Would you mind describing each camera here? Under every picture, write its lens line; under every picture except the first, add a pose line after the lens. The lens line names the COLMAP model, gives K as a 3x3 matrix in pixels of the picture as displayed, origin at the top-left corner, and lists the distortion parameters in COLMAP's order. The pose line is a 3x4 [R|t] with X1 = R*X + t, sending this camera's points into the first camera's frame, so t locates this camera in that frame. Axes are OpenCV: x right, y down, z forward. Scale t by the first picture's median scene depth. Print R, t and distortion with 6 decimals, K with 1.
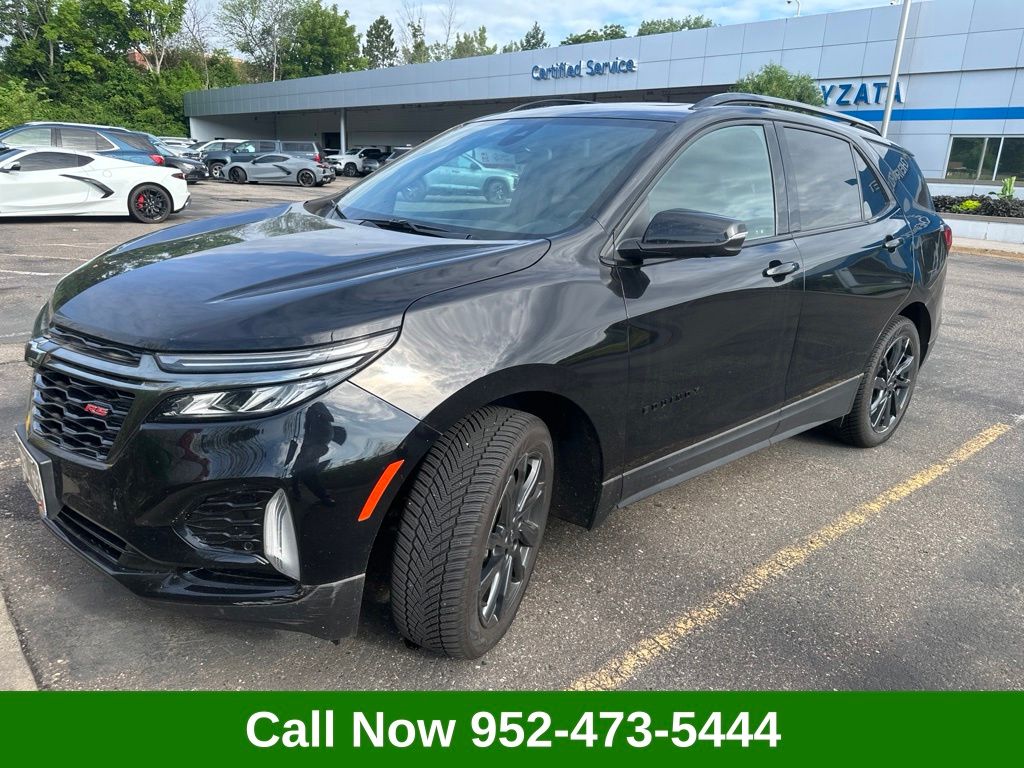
lens RADIAL K [[728.5, 0, 517.1], [0, 728.5, 389.5], [0, 0, 1]] dist [0.012488, -0.017040]
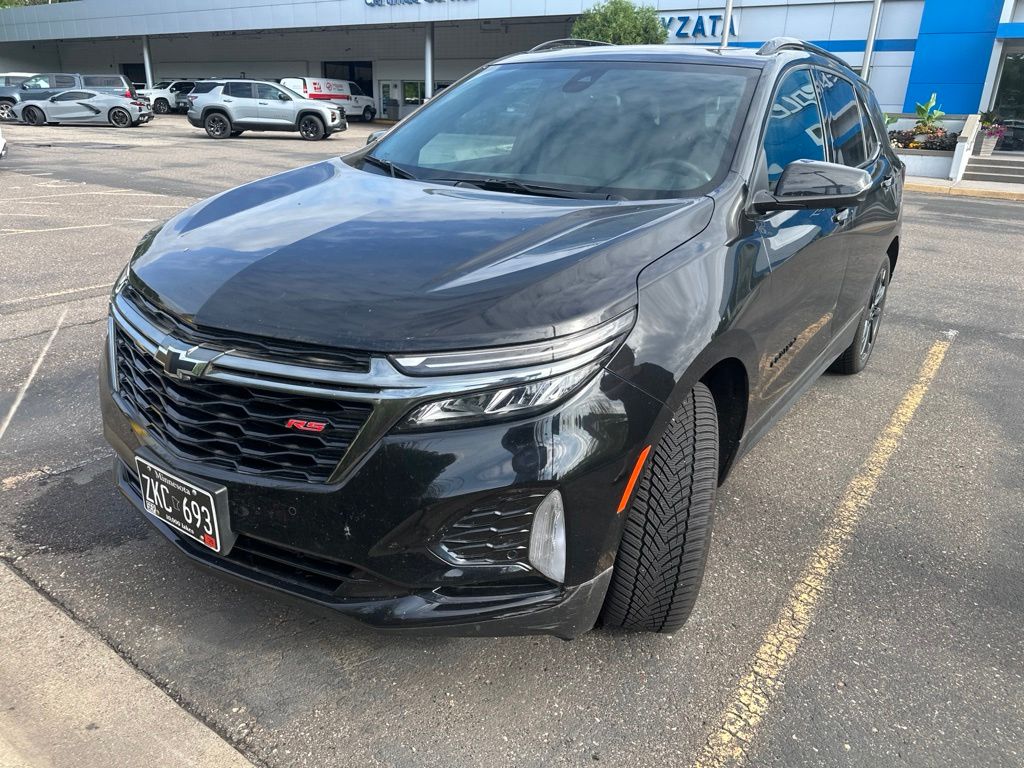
lens RADIAL K [[735.3, 0, 521.3], [0, 735.3, 382.1], [0, 0, 1]] dist [0.008651, -0.019519]
pose [[0.972989, -0.091503, 0.211941, -0.216215], [0.076132, 0.993915, 0.079600, -0.030950], [-0.217935, -0.061315, 0.974035, 0.042737]]
